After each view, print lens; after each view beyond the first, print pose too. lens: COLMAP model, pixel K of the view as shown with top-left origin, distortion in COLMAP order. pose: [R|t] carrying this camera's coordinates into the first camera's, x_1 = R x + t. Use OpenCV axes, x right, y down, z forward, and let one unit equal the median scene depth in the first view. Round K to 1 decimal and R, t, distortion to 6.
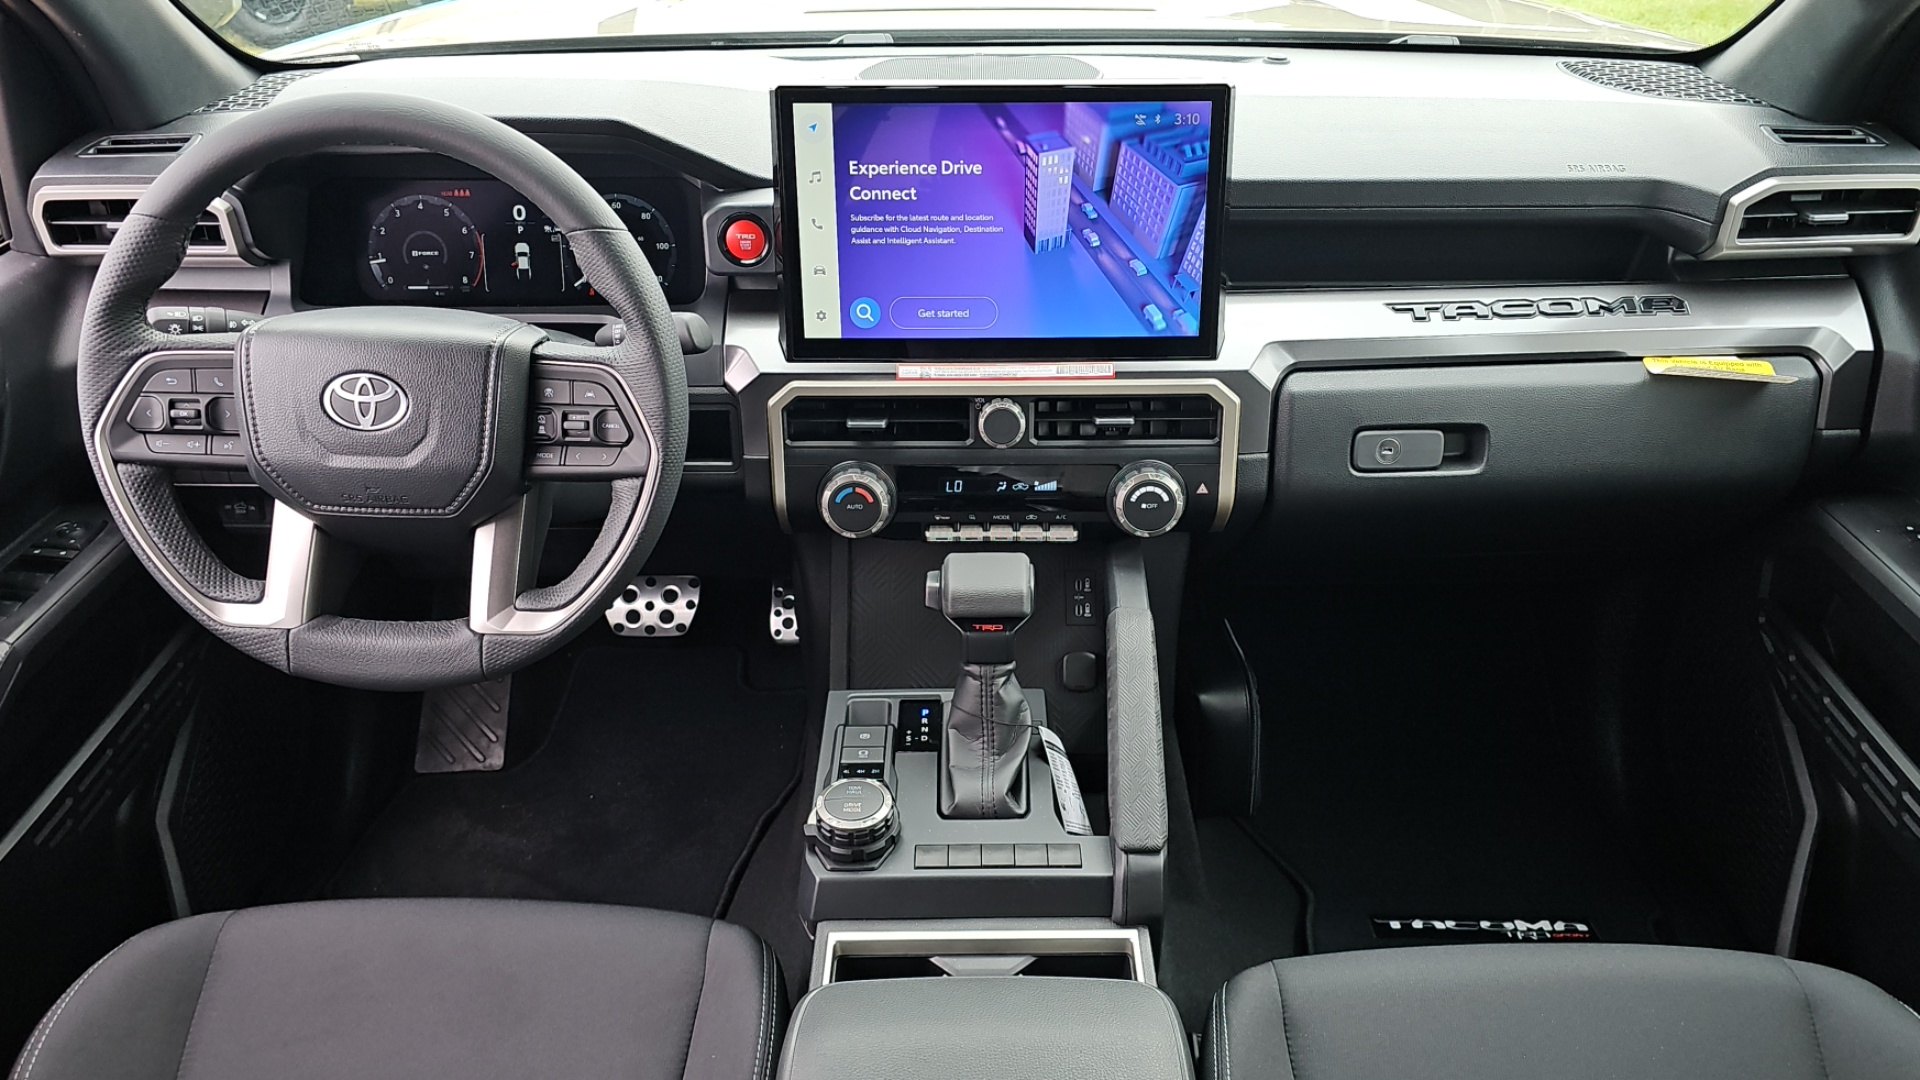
lens RADIAL K [[1350.3, 0, 962.9], [0, 1350.3, 555.5], [0, 0, 1]] dist [0.055554, -0.072284]
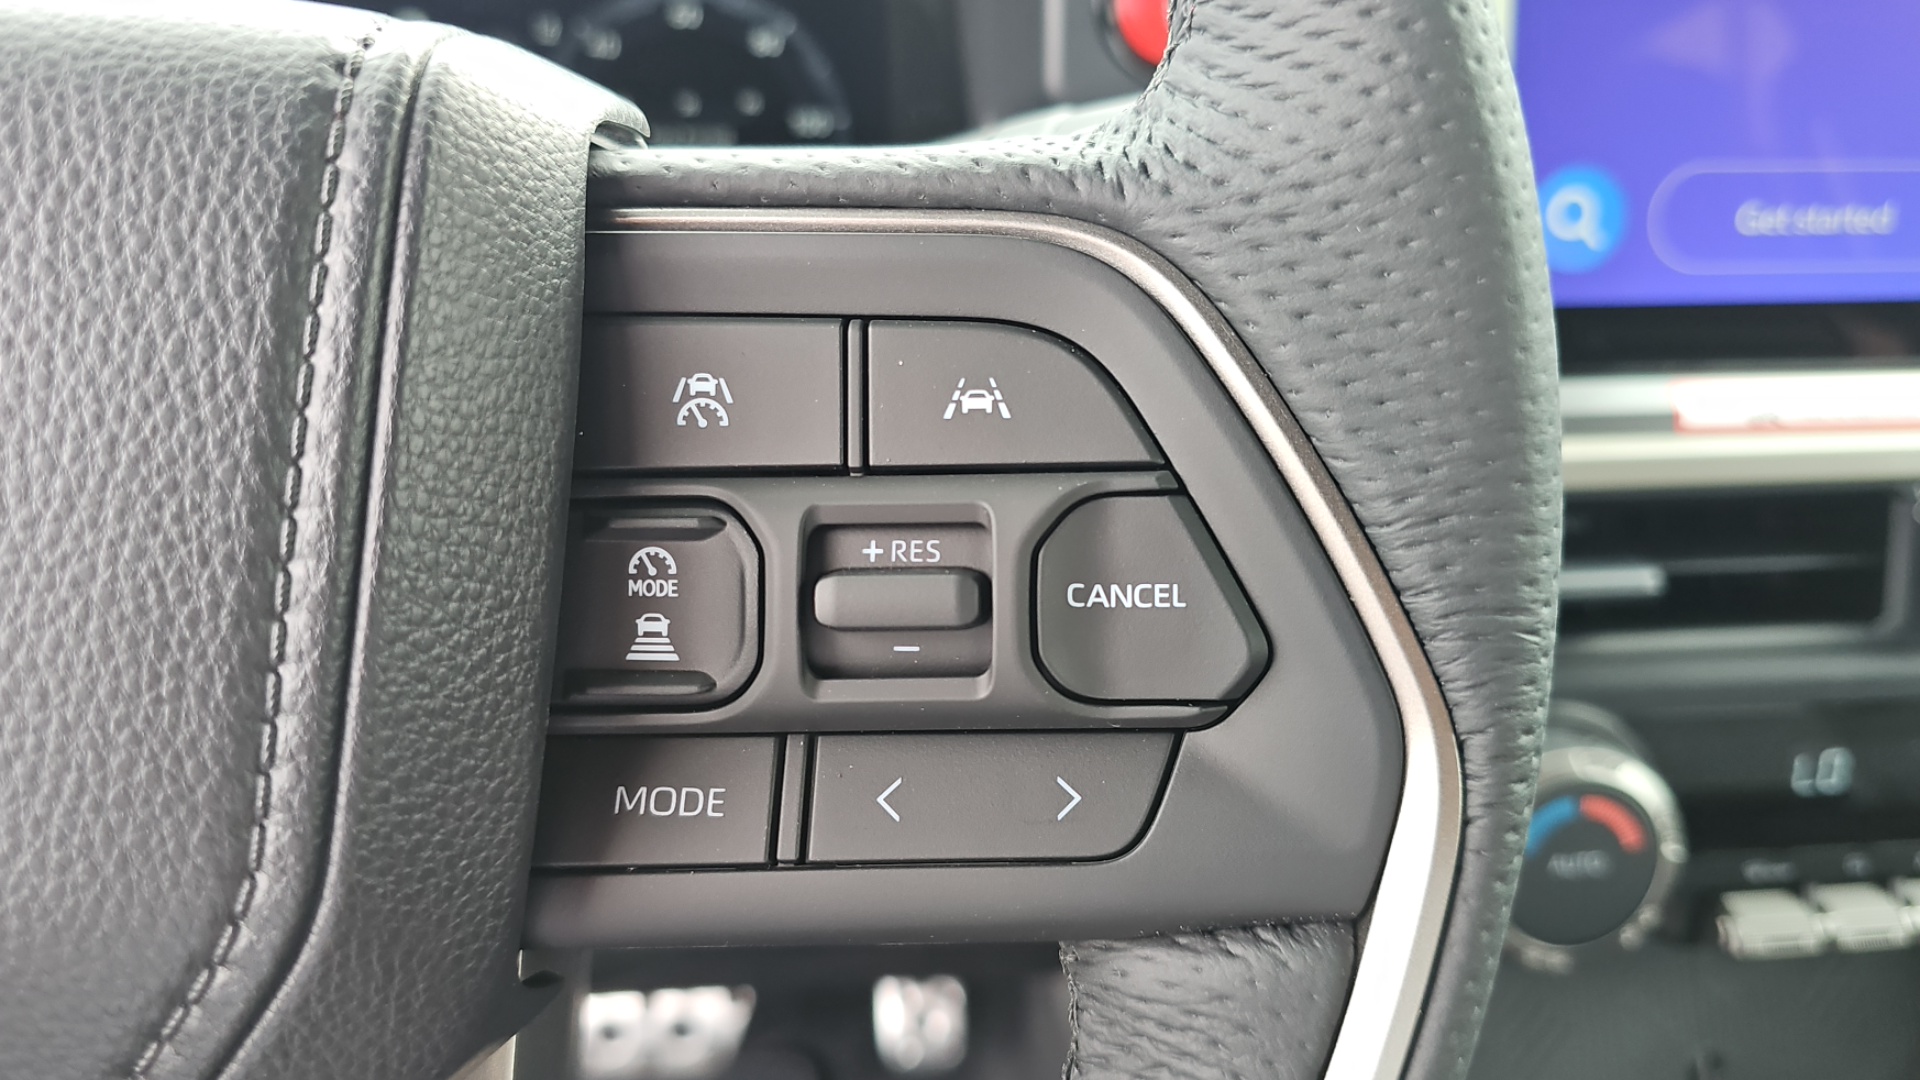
lens RADIAL K [[1500.6, 0, 960.0], [0, 1500.6, 540.0], [0, 0, 1]] dist [-0.015713, -0.004677]
pose [[0.996475, -0.031115, 0.077909, -0.253254], [0.042310, 0.988314, -0.146442, -0.067697], [-0.072442, 0.149222, 0.986147, 0.725493]]
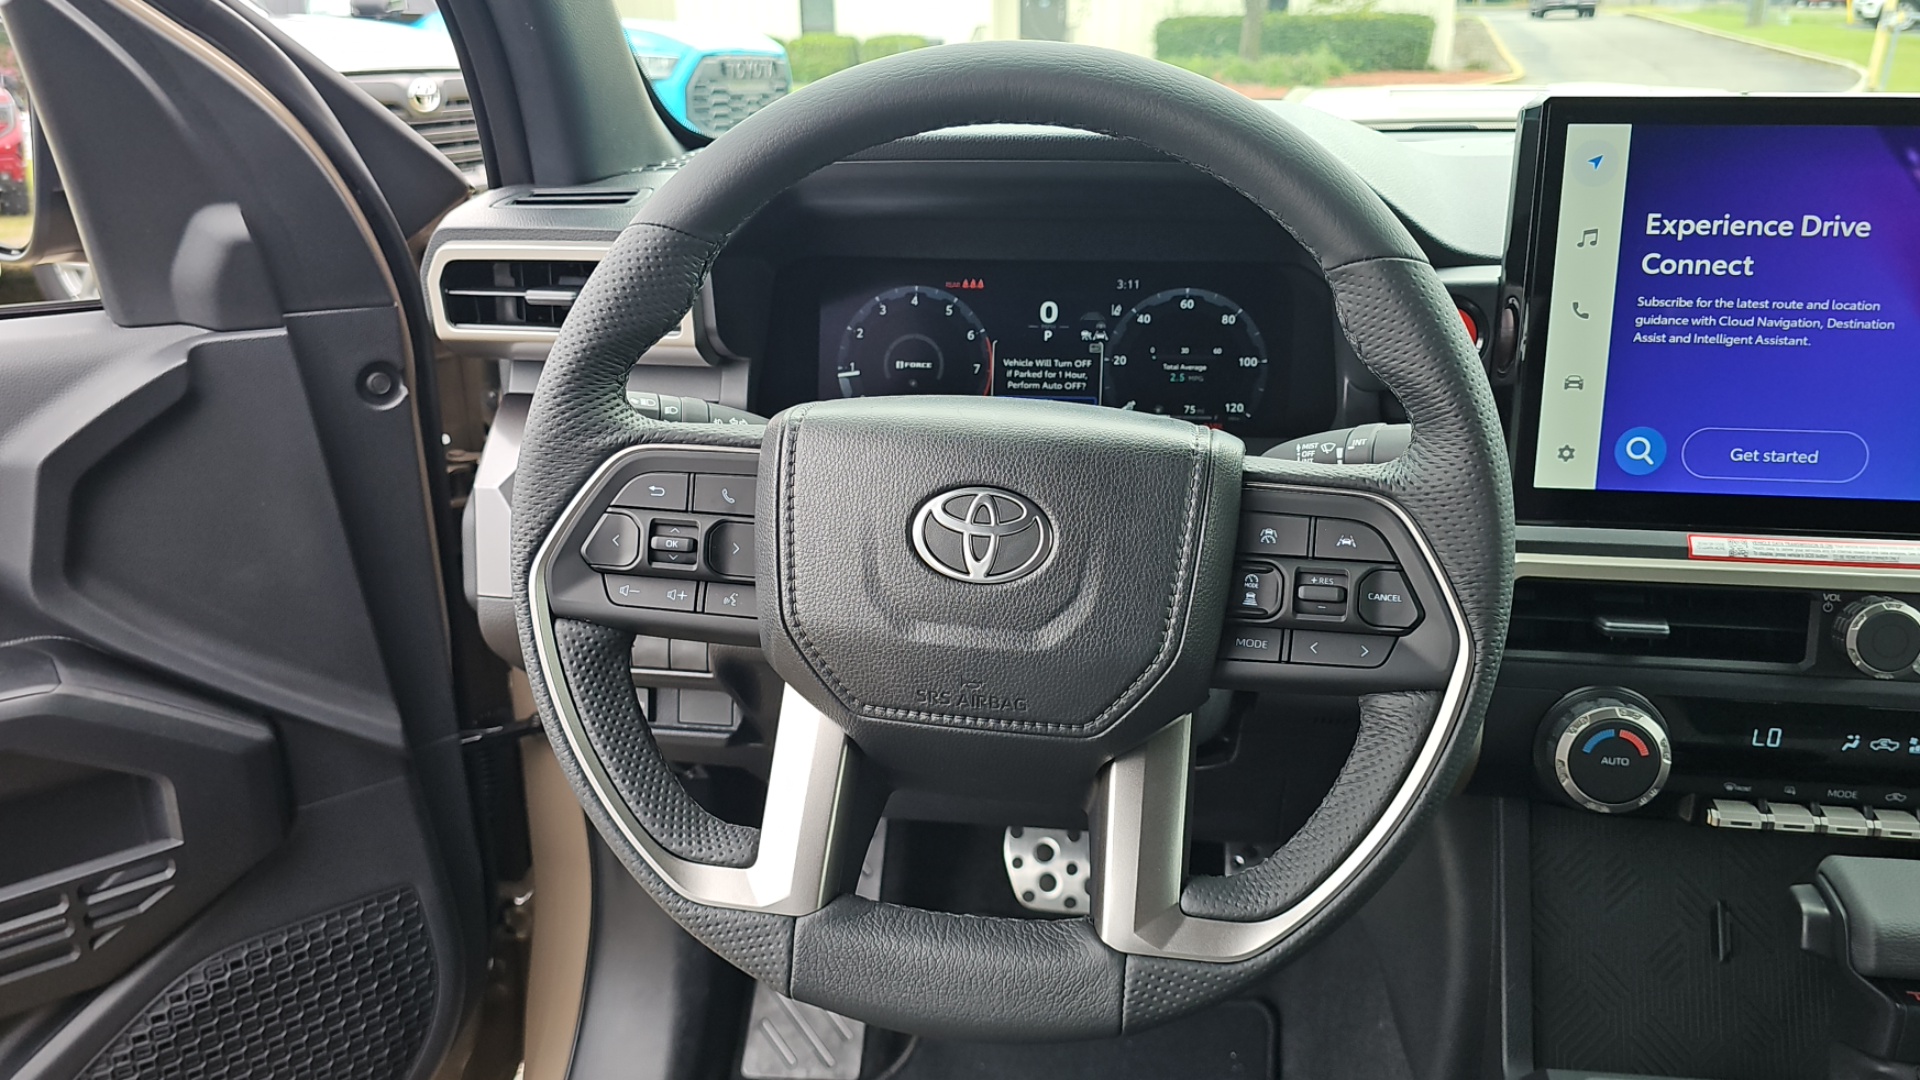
lens RADIAL K [[1389.6, 0, 973.4], [0, 1389.6, 546.5], [0, 0, 1]] dist [0.057499, -0.071184]
pose [[0.990449, 0.044872, -0.130372, -0.308454], [-0.066835, 0.983293, -0.169317, -0.005388], [0.120596, 0.176413, 0.976901, 0.352955]]
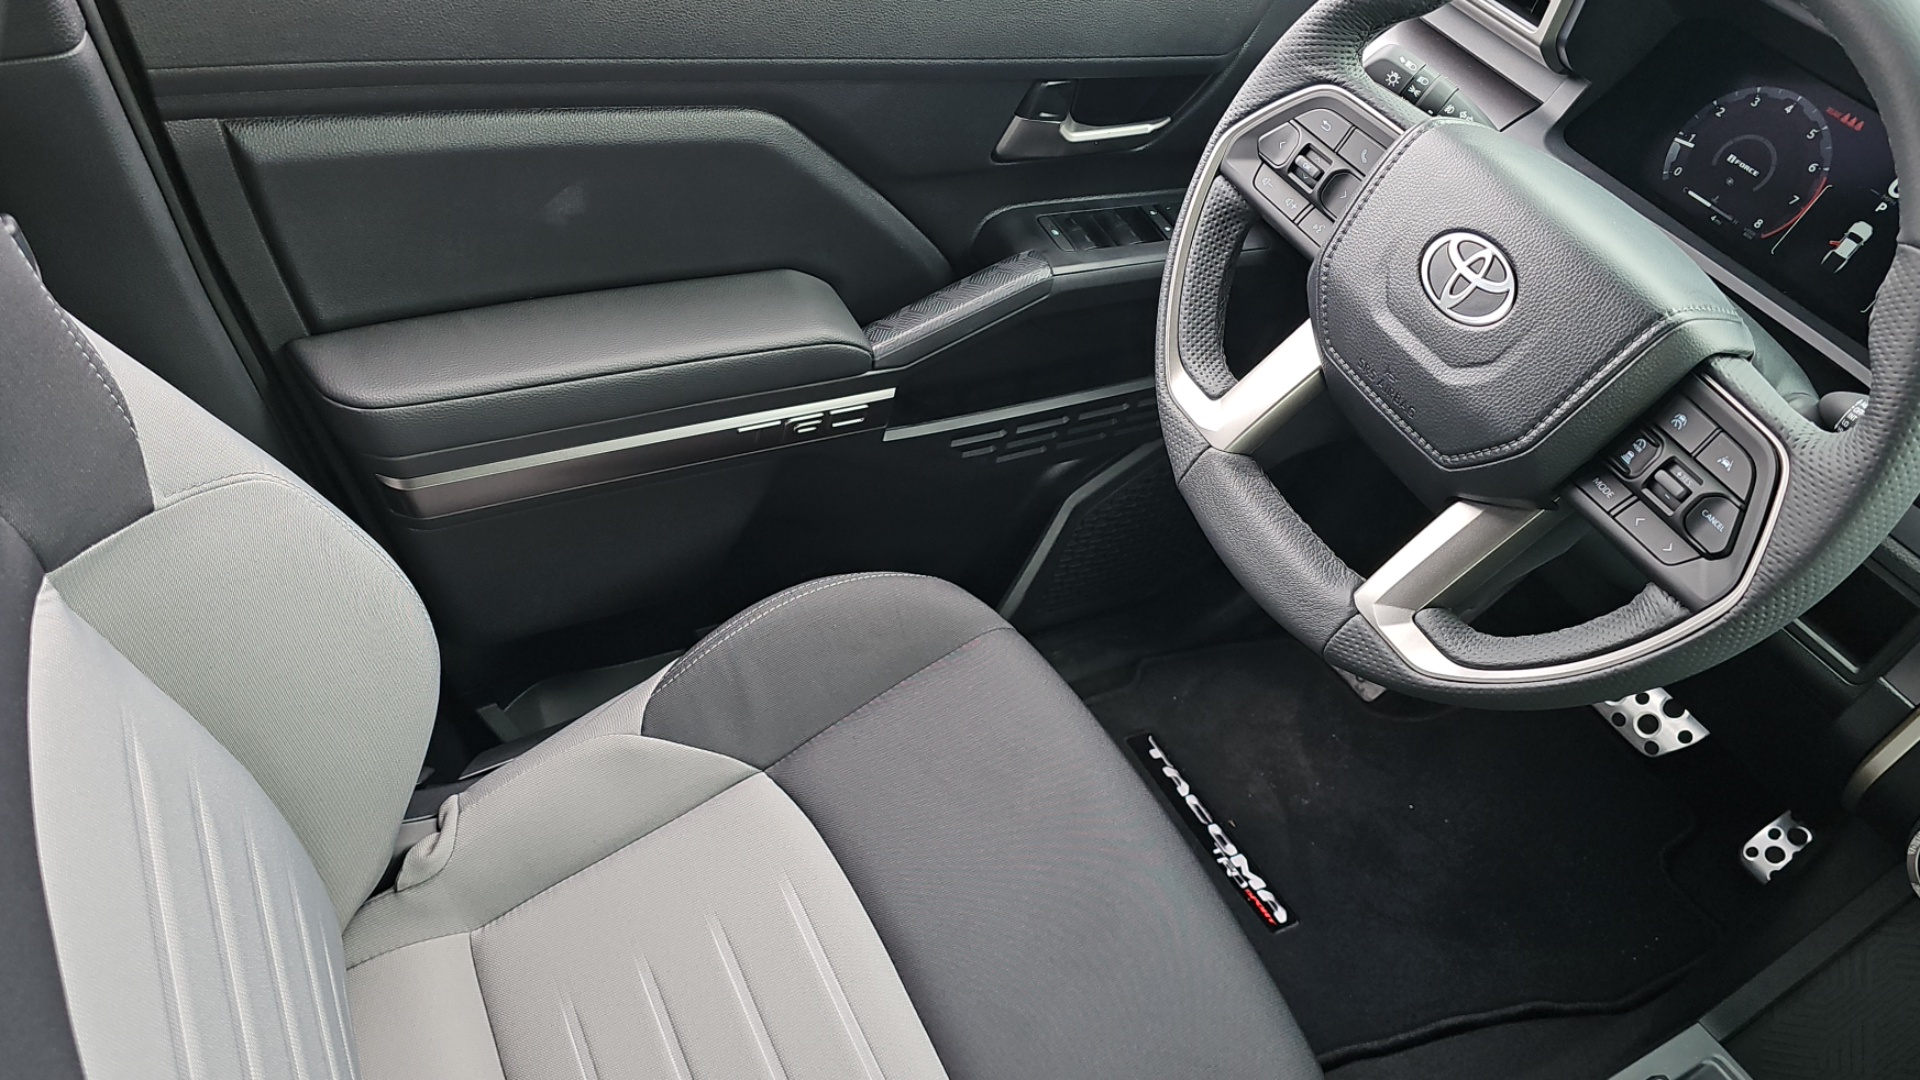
lens RADIAL K [[1389.6, 0, 973.4], [0, 1389.6, 546.5], [0, 0, 1]] dist [0.057499, -0.071184]
pose [[0.488852, 0.664381, -0.565350, -0.043361], [-0.613962, 0.722414, 0.318071, -0.072317], [0.619737, 0.191614, 0.761058, 0.251625]]
